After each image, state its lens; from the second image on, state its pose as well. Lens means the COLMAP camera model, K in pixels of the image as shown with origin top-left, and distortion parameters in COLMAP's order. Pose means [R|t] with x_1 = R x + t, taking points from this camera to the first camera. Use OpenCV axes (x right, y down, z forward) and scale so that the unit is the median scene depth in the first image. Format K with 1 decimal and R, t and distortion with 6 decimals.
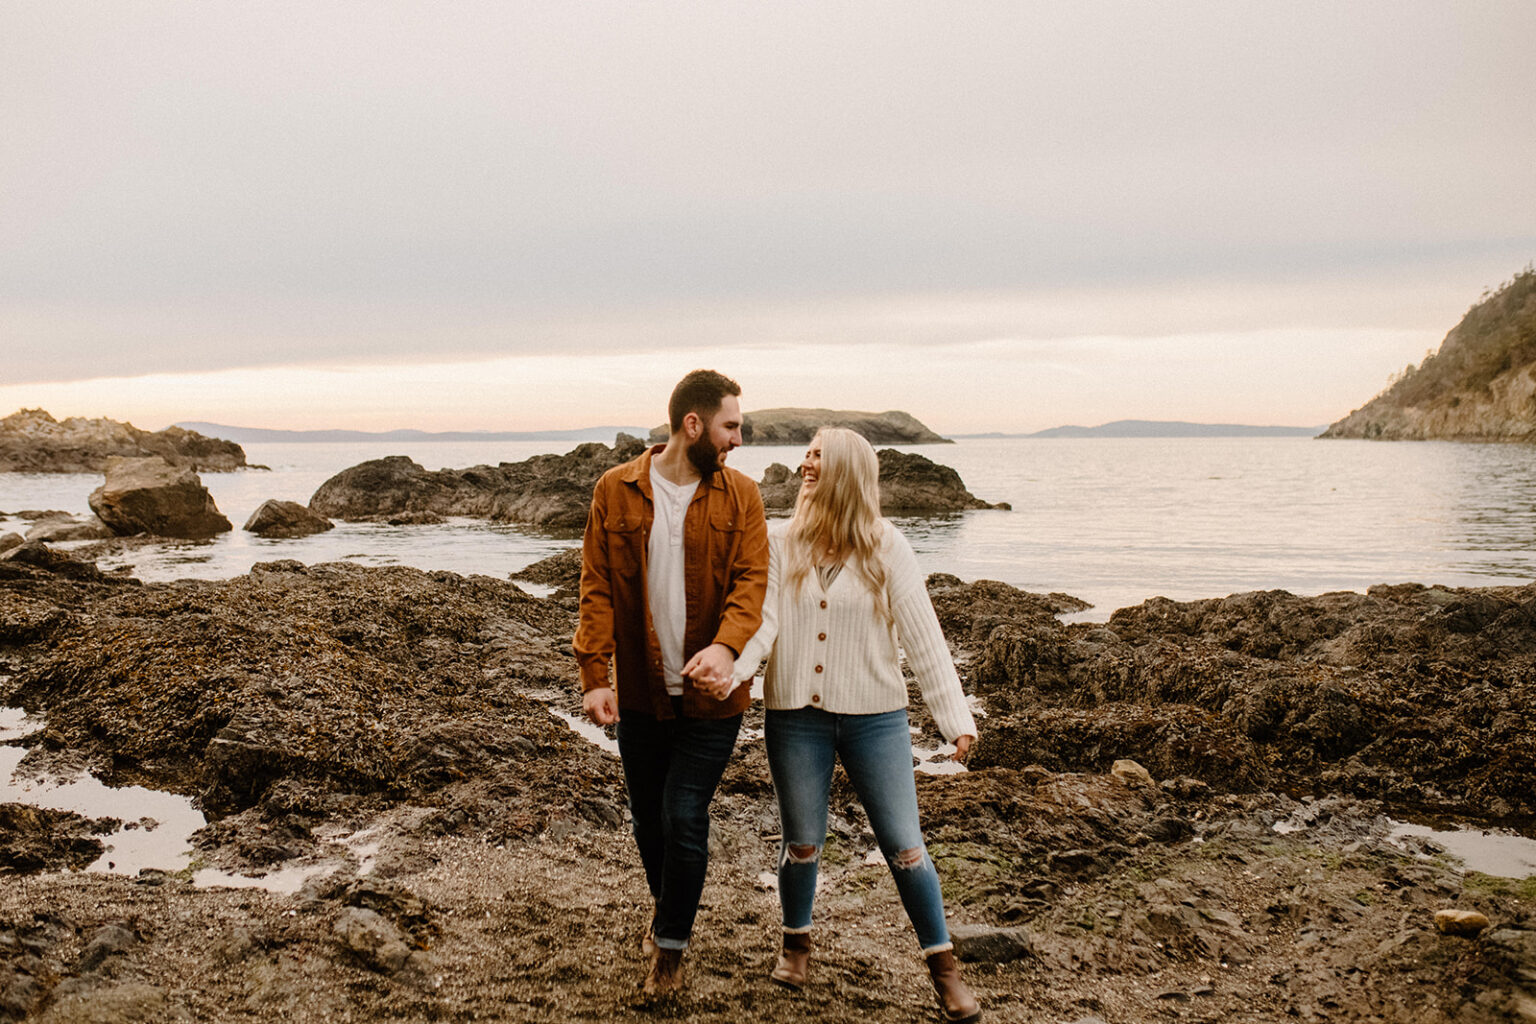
lens RADIAL K [[1596.5, 0, 762.2], [0, 1596.5, 515.6], [0, 0, 1]] dist [-0.024680, 0.000000]
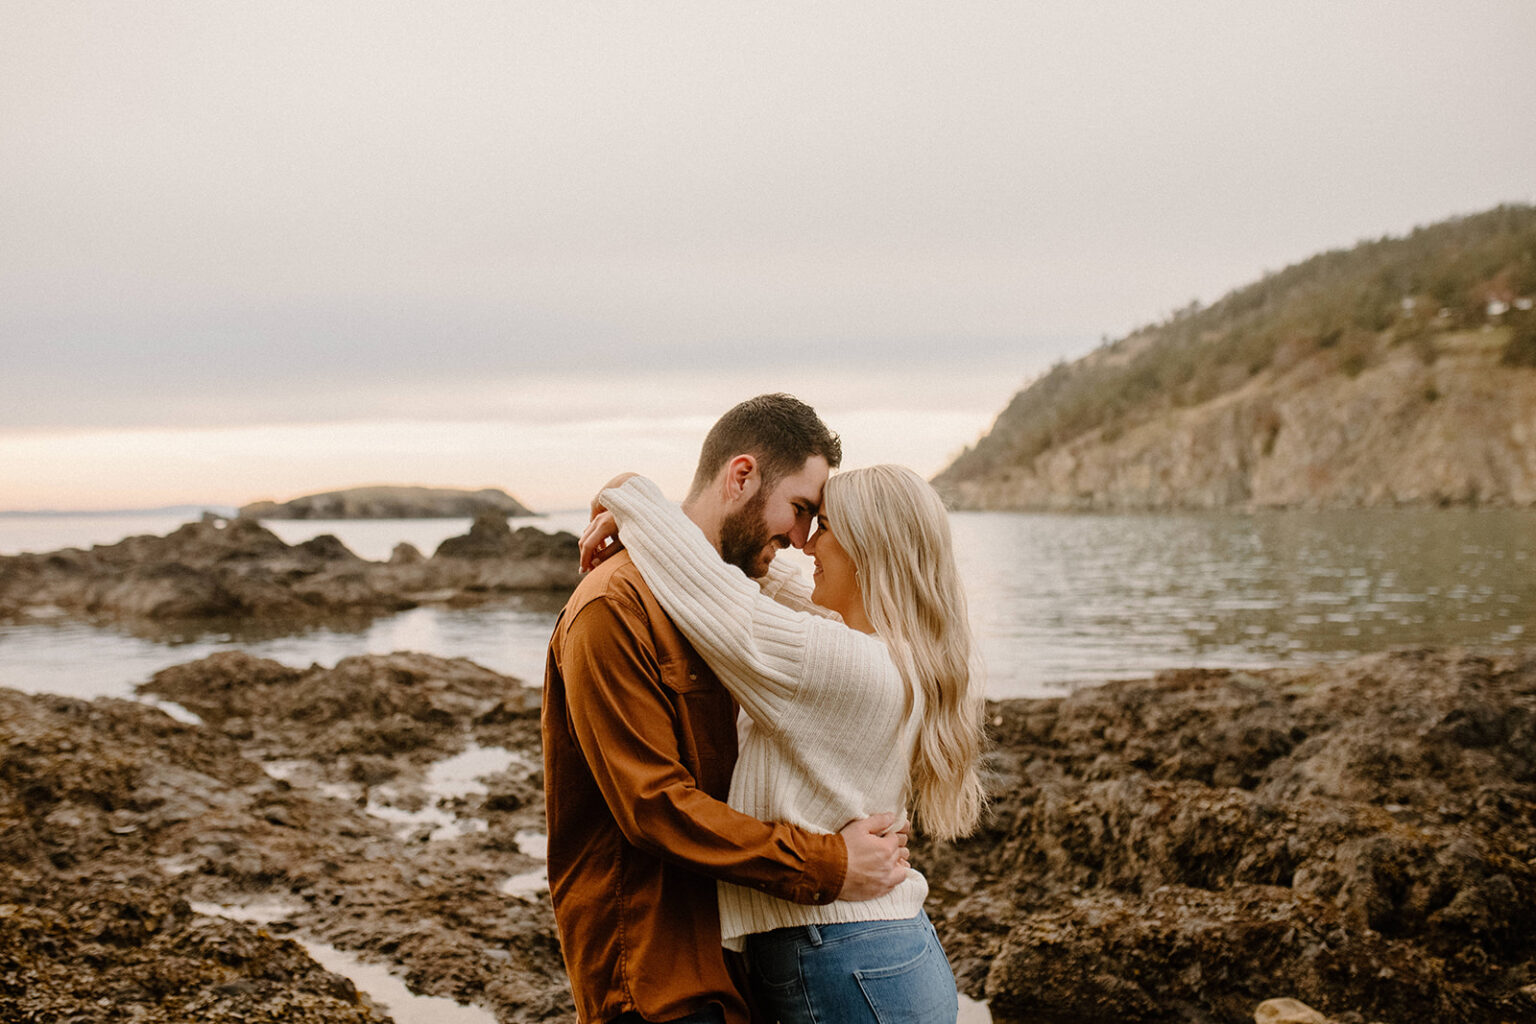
lens RADIAL K [[1510.8, 0, 779.4], [0, 1510.8, 508.3], [0, 0, 1]] dist [-0.018095, 0.000000]
pose [[0.961000, -0.005750, 0.276490, -0.084634], [0.020019, 0.998607, -0.048814, -0.013552], [-0.275824, 0.052445, 0.959776, 0.269079]]
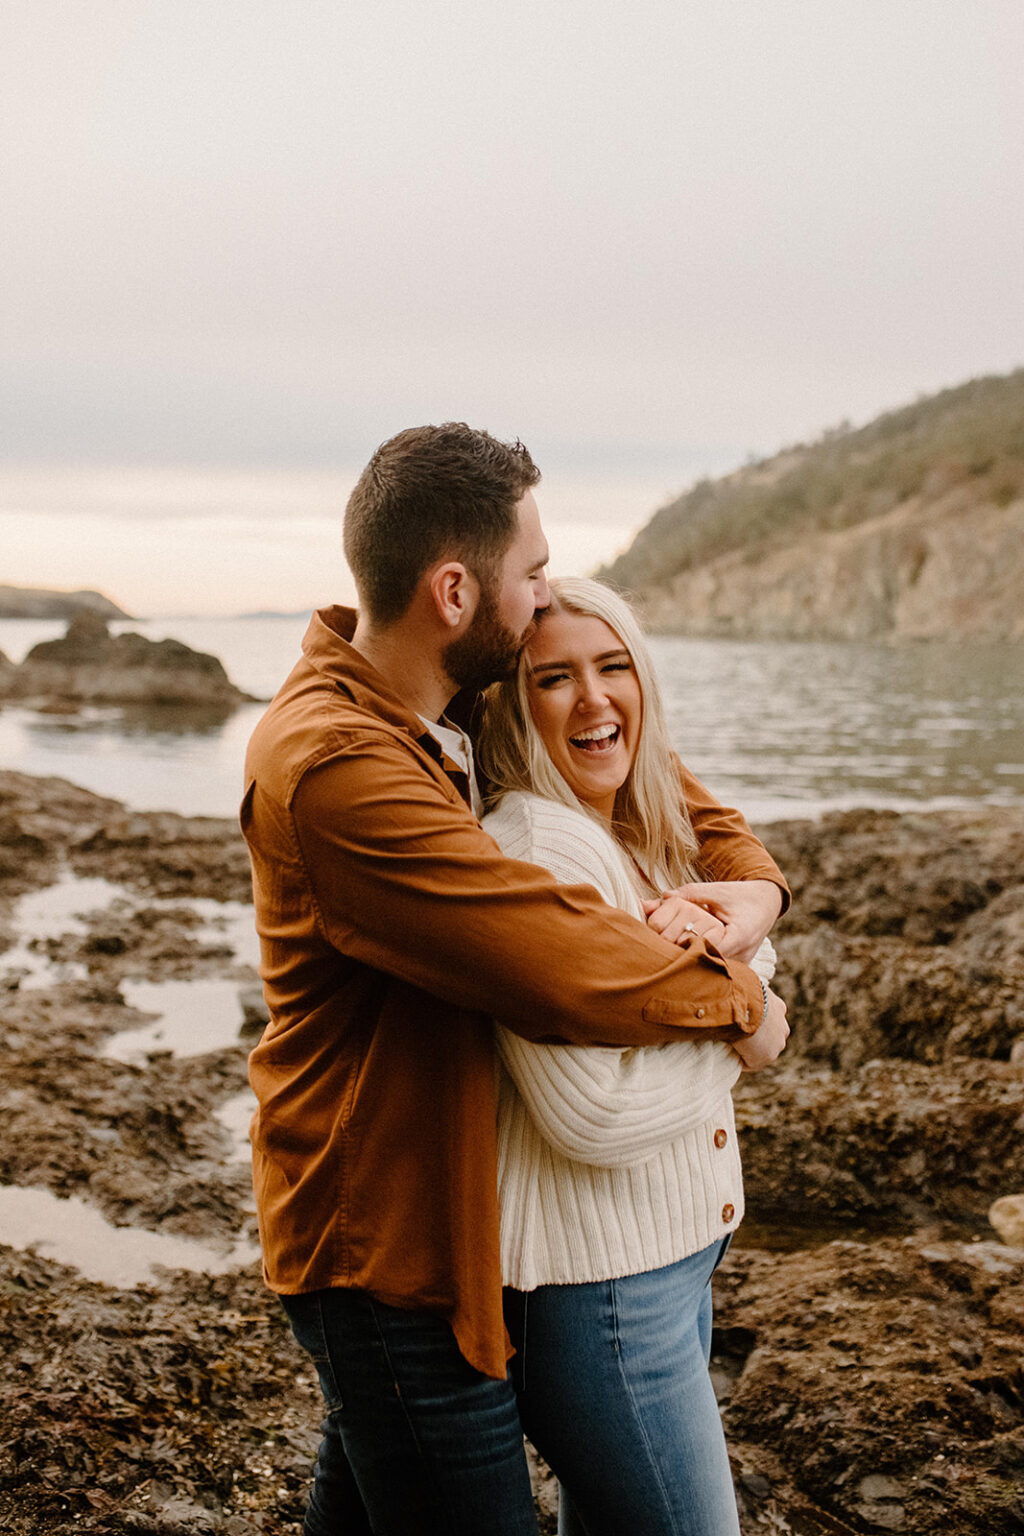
lens RADIAL K [[1596.5, 0, 568.4], [0, 1596.5, 707.3], [0, 0, 1]] dist [-0.024680, 0.000000]
pose [[0.926295, 0.008830, 0.376696, -0.085253], [-0.010719, 0.999938, 0.002918, -0.014262], [-0.376647, -0.006741, 0.926332, 0.316123]]
